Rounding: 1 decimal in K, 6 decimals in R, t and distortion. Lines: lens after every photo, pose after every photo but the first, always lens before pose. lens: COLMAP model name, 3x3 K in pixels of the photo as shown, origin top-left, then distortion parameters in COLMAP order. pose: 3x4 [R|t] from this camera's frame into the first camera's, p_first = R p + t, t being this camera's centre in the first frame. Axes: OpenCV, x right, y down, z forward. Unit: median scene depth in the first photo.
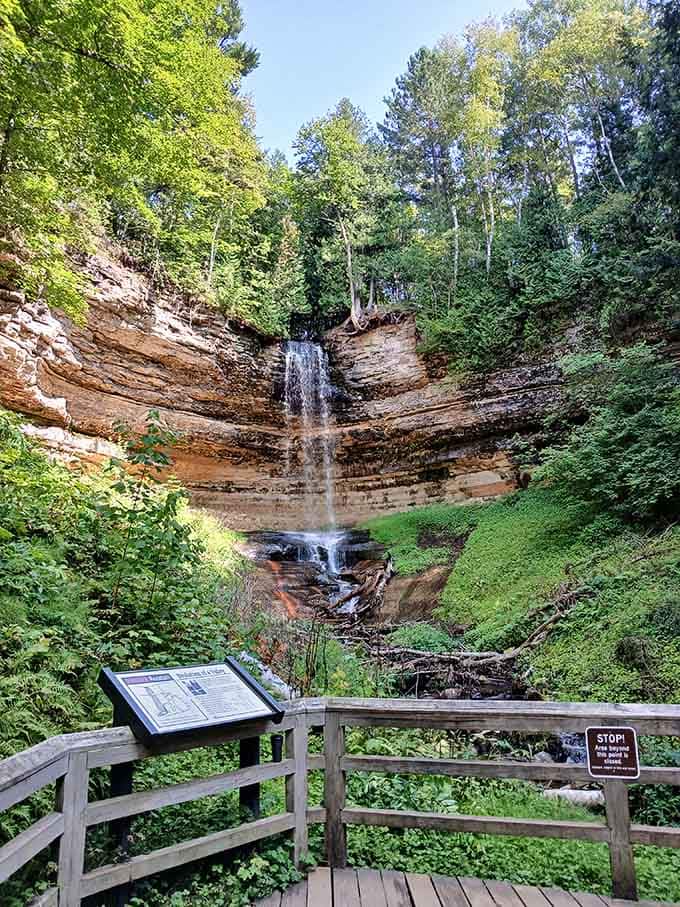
lens RADIAL K [[690.1, 0, 346.7], [0, 690.1, 448.6], [0, 0, 1]] dist [0.061629, -0.031829]
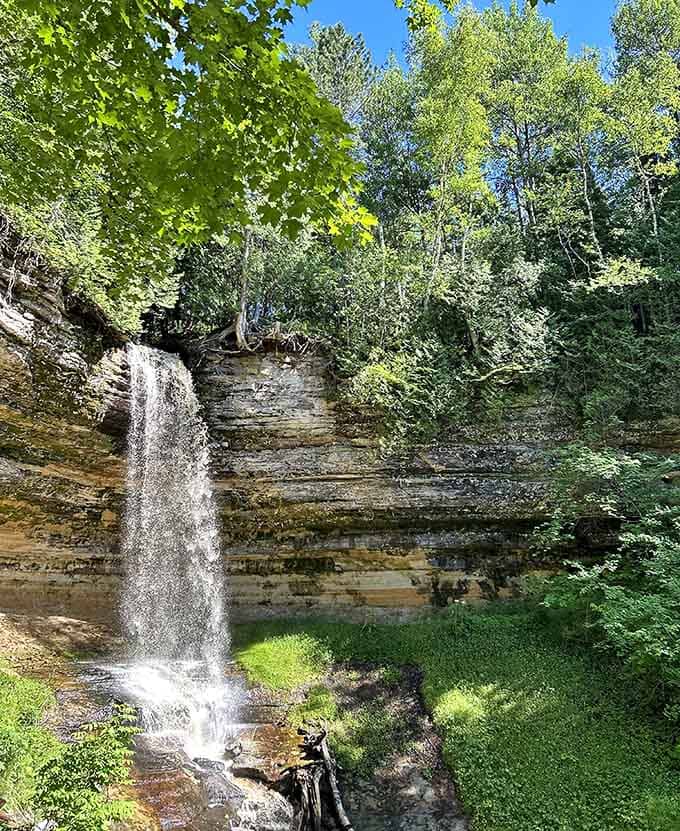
lens RADIAL K [[685.4, 0, 327.5], [0, 685.4, 387.7], [0, 0, 1]] dist [0.067604, -0.043264]
pose [[0.876295, 0.170952, 0.450425, -0.230582], [-0.122952, 0.983324, -0.134006, -0.055007], [-0.465822, 0.062048, 0.882700, 0.376490]]
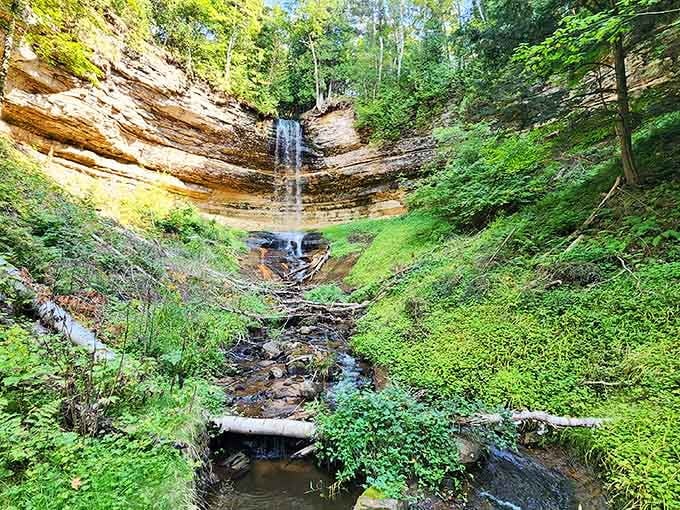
lens RADIAL K [[369.0, 0, 343.4], [0, 369.0, 247.3], [0, 0, 1]] dist [0.008750, -0.000562]
pose [[0.999635, 0.026453, 0.005553, 0.079900], [-0.026978, 0.989125, 0.144581, 0.019277], [-0.001668, -0.144678, 0.989477, 0.079973]]
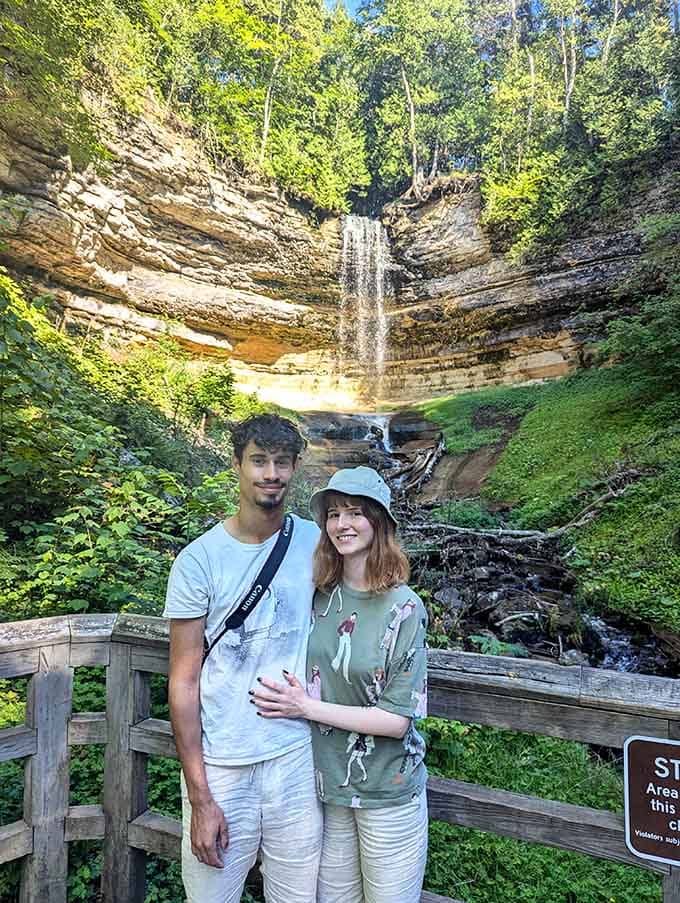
lens RADIAL K [[632.8, 0, 341.6], [0, 632.8, 463.3], [0, 0, 1]] dist [0.044786, -0.032701]
pose [[0.992829, 0.024019, -0.117106, 0.022696], [-0.001553, 0.982116, 0.188272, 0.019026], [0.119534, -0.186740, 0.975110, 0.067491]]
